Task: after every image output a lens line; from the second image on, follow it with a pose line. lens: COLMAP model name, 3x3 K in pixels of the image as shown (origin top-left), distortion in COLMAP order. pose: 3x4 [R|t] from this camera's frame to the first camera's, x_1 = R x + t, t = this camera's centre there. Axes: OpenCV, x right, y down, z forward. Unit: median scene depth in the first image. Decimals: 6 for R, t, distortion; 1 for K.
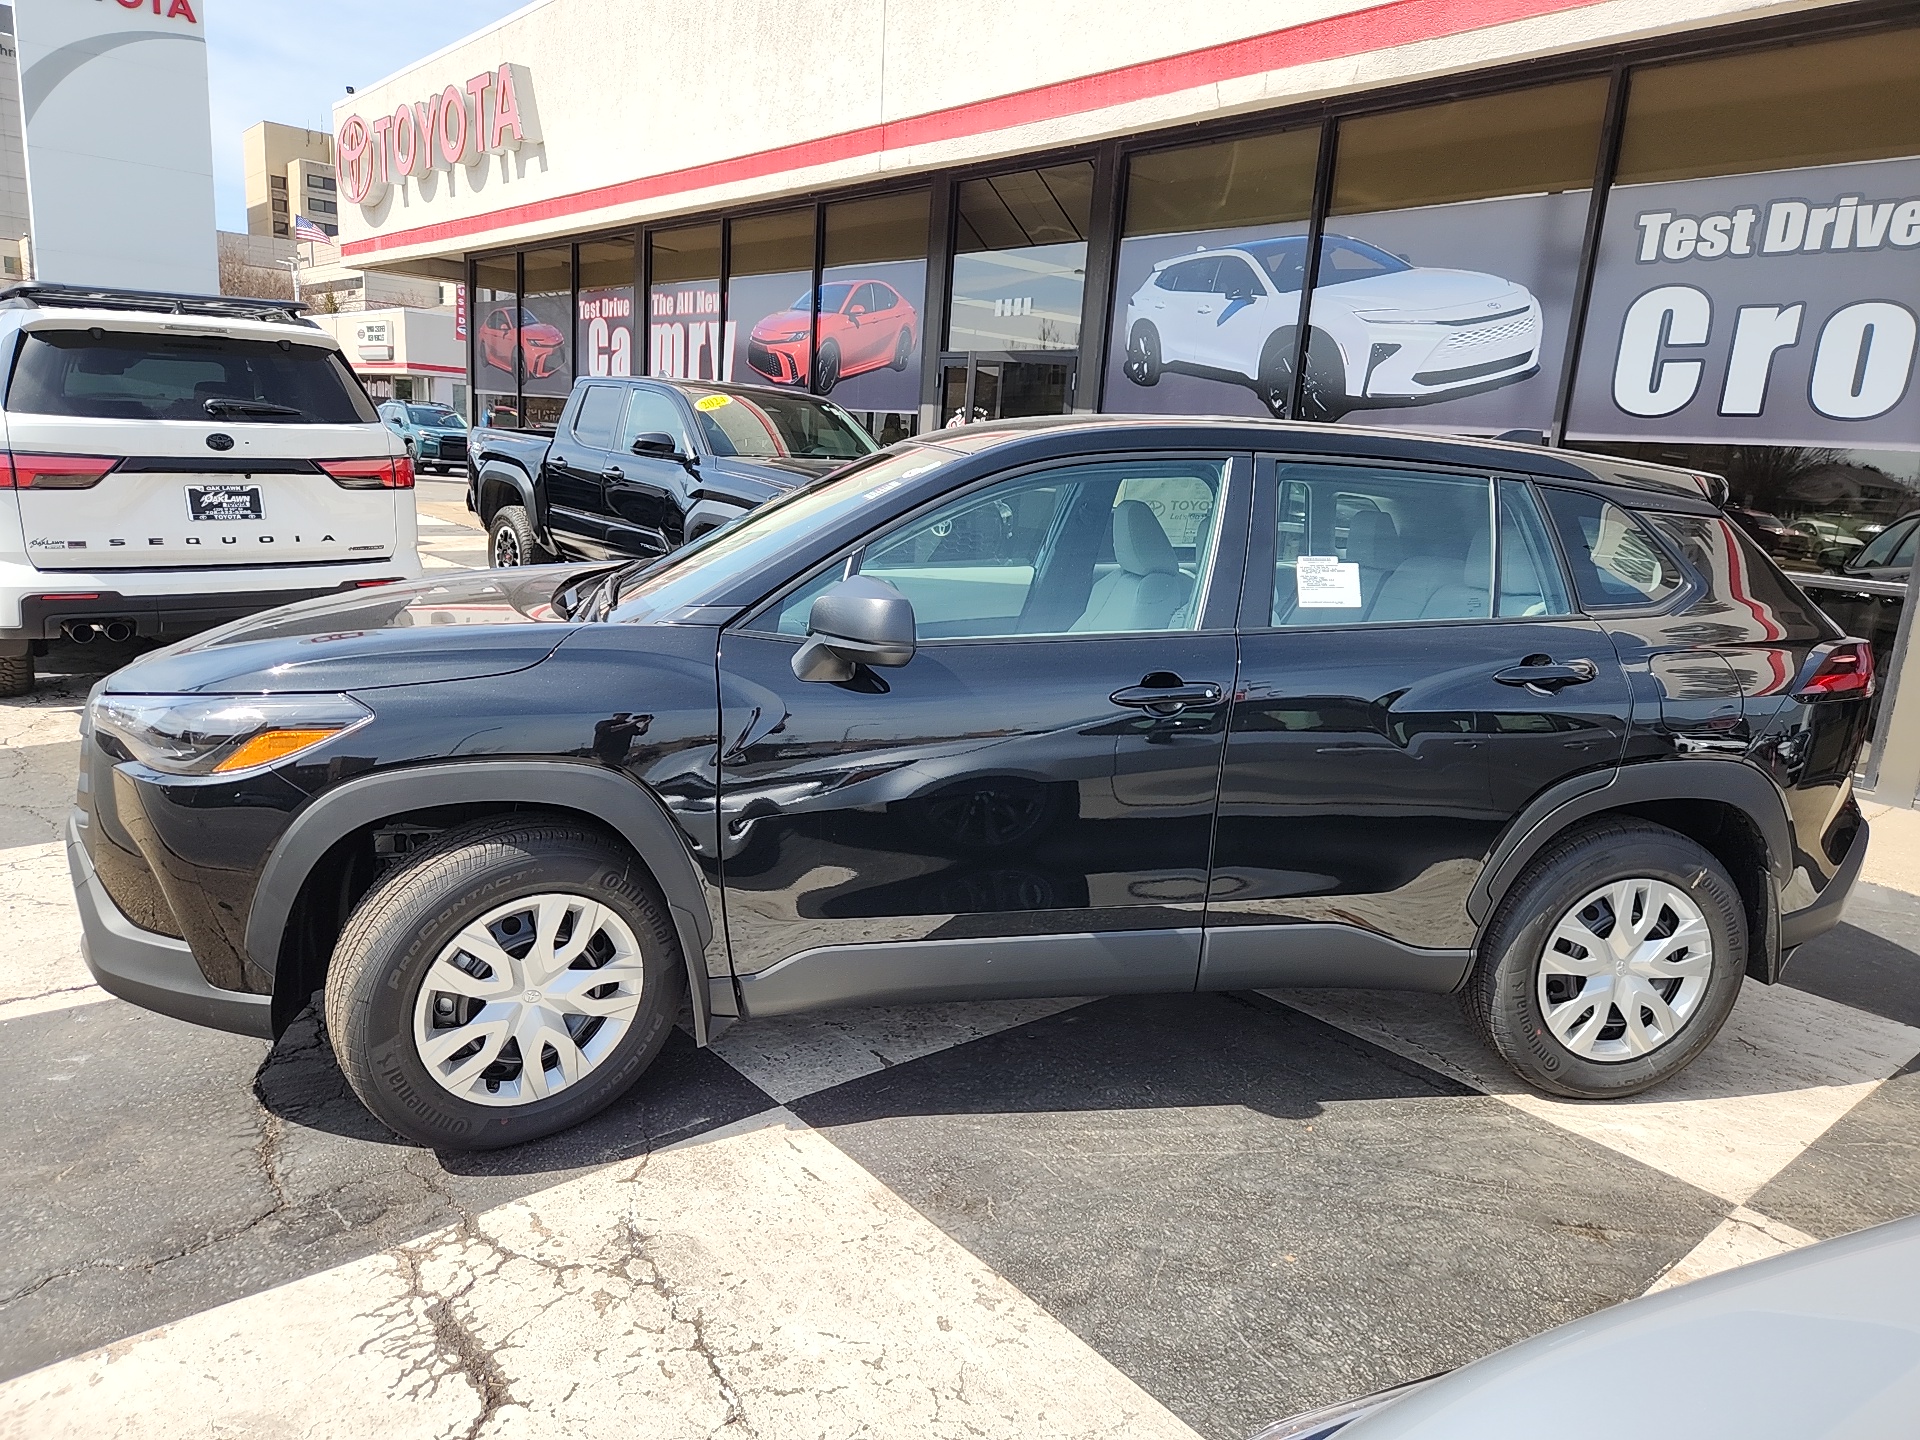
lens RADIAL K [[1289.4, 0, 978.4], [0, 1289.4, 728.2], [0, 0, 1]] dist [0.076108, -0.085012]
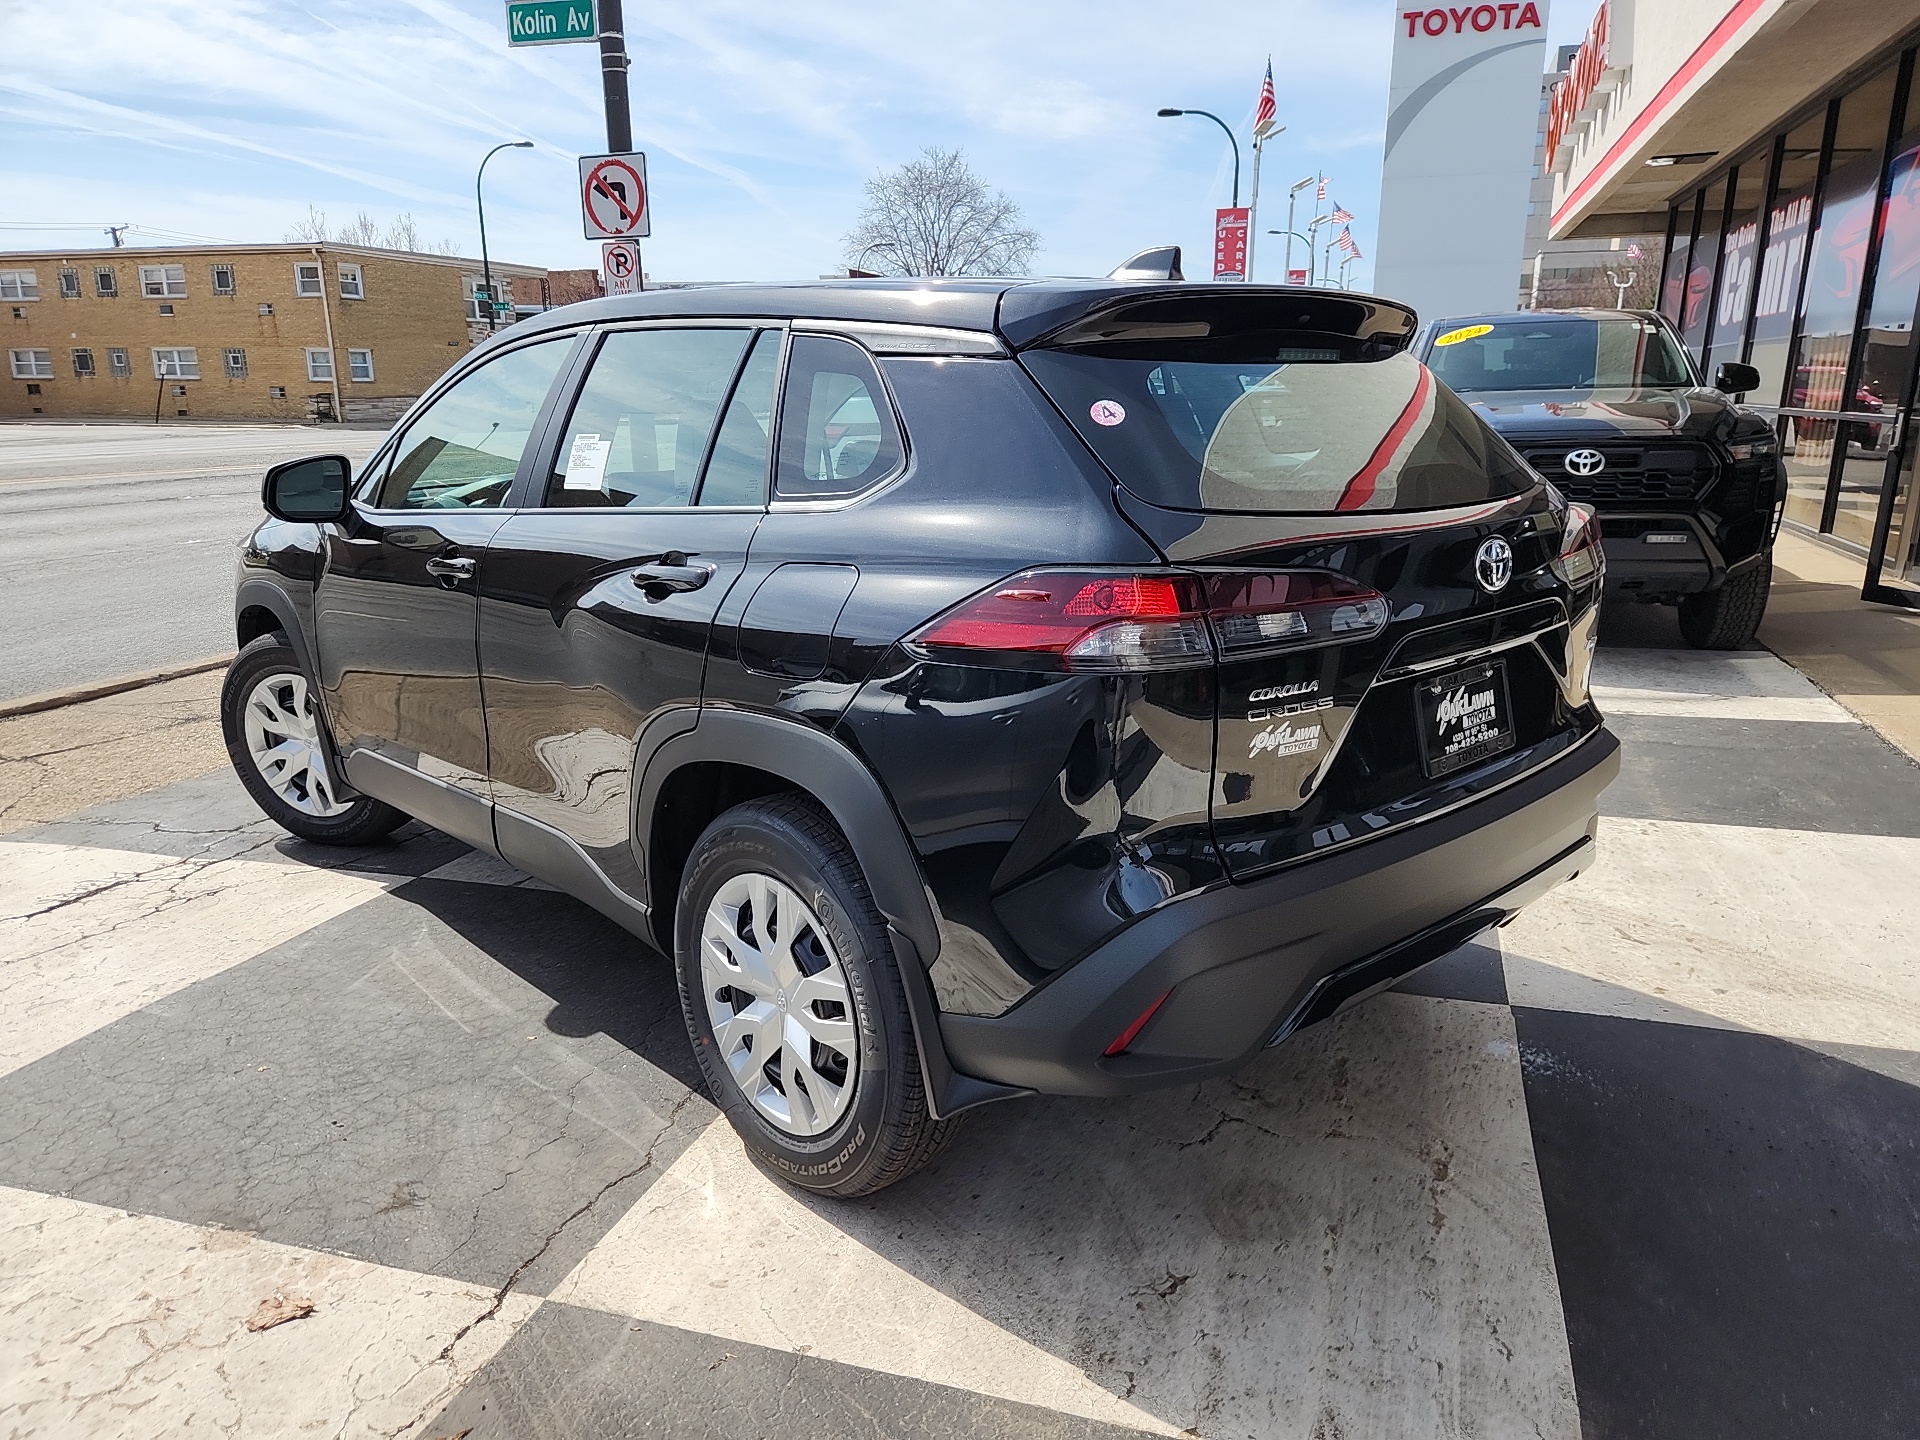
lens RADIAL K [[1289.4, 0, 978.4], [0, 1289.4, 728.2], [0, 0, 1]] dist [0.076108, -0.085012]
pose [[0.526903, 0.142047, -0.837971, 0.530295], [-0.134363, 0.987458, 0.082902, -0.017641], [0.839238, 0.068911, 0.539381, 0.327821]]
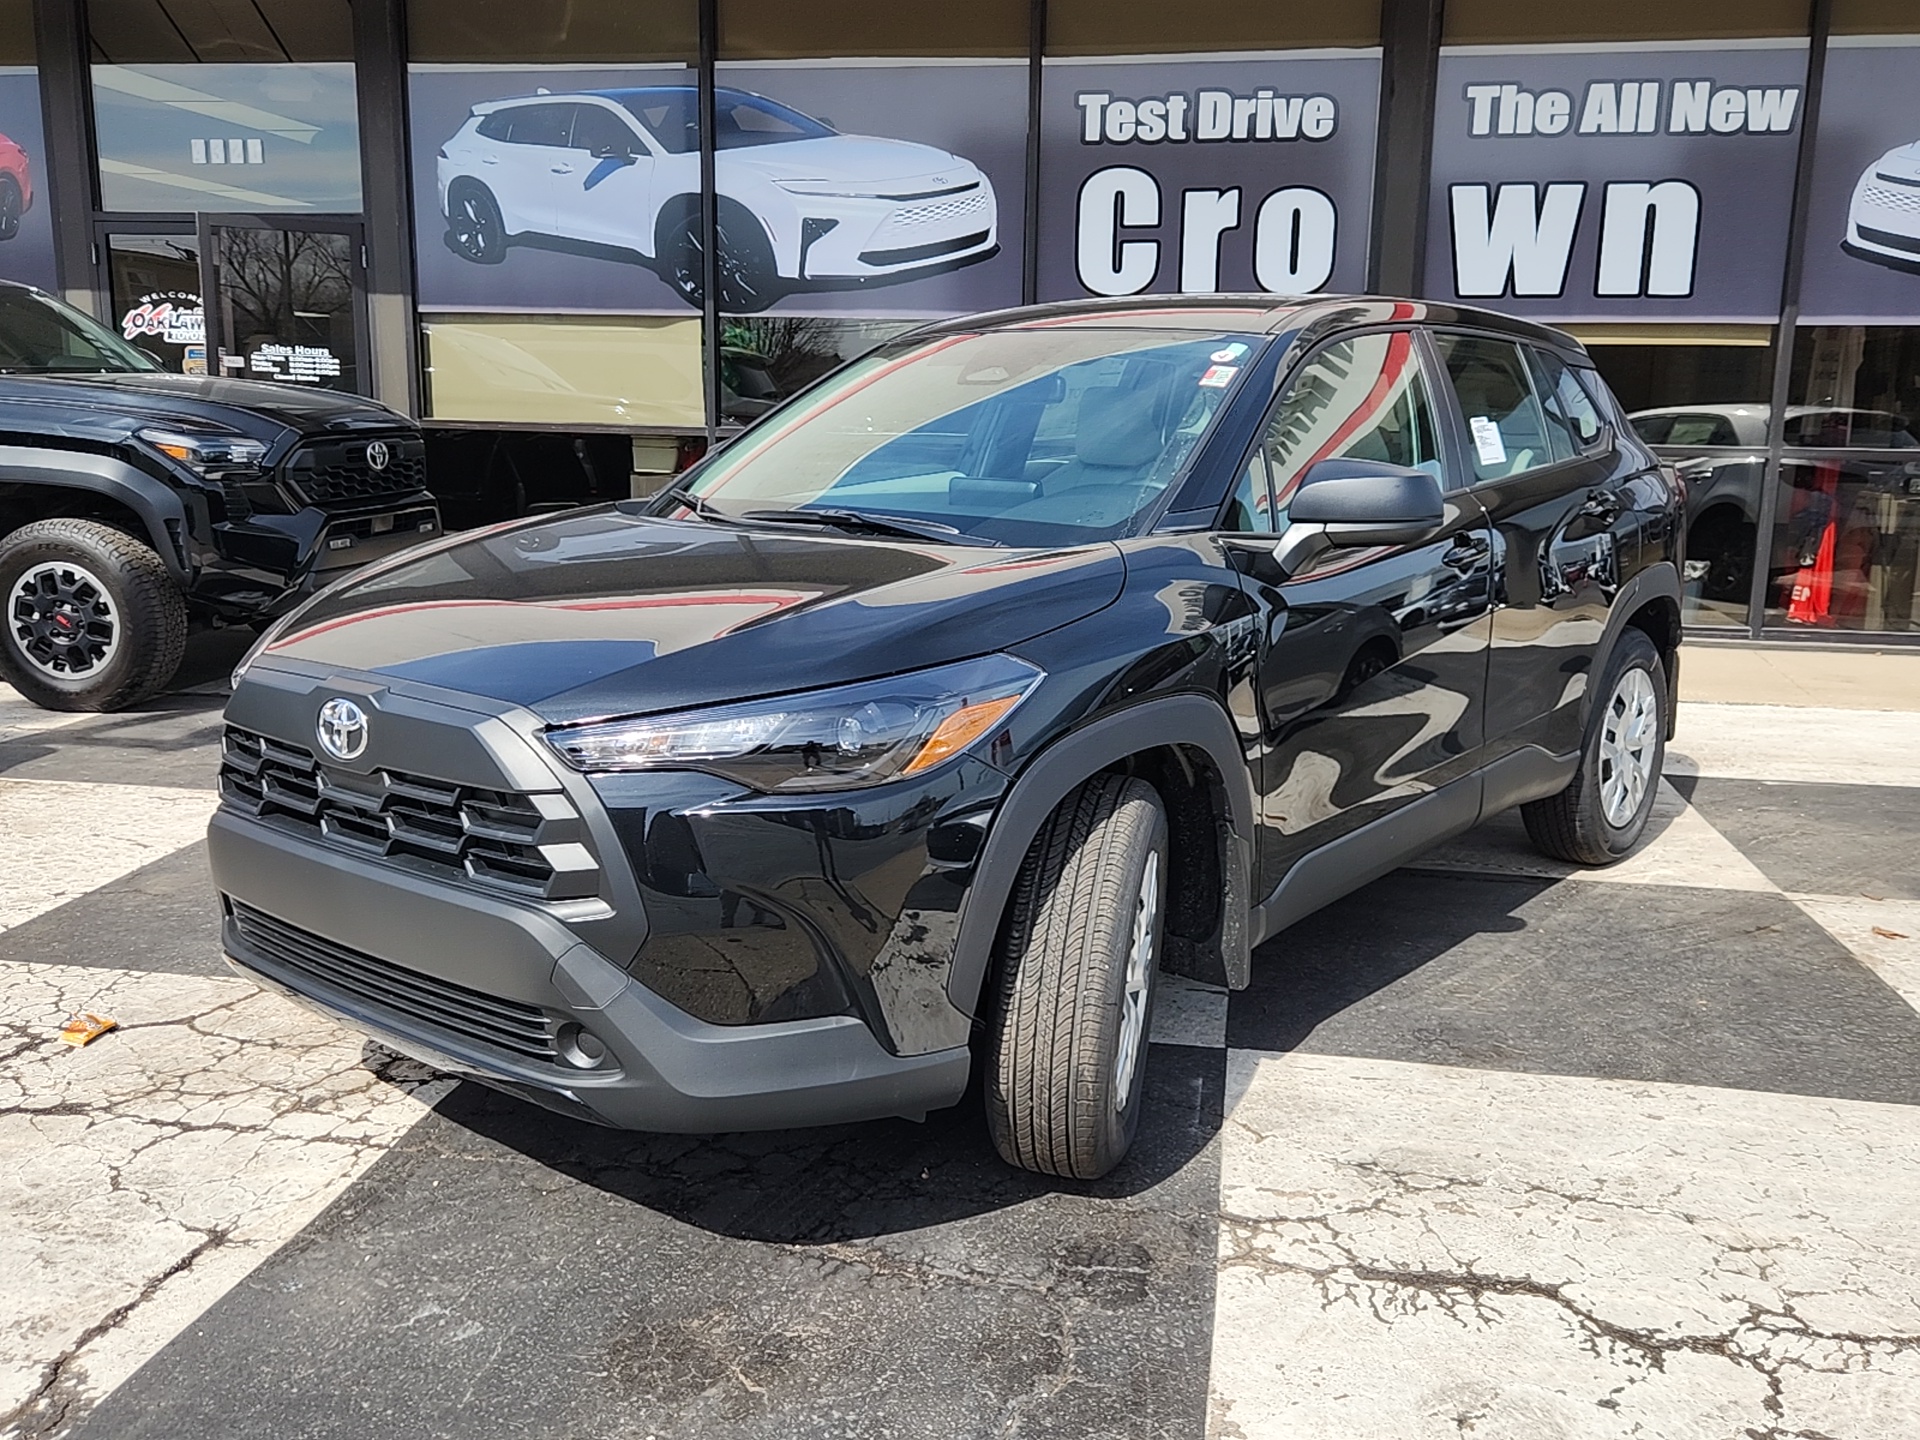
lens RADIAL K [[1639.0, 0, 998.1], [0, 1639.0, 720.2], [0, 0, 1]] dist [0.062692, -0.053889]
pose [[0.767194, -0.173521, 0.617498, -0.410748], [0.167194, 0.983531, 0.068652, -0.019243], [-0.619241, 0.050572, 0.783571, 0.076435]]
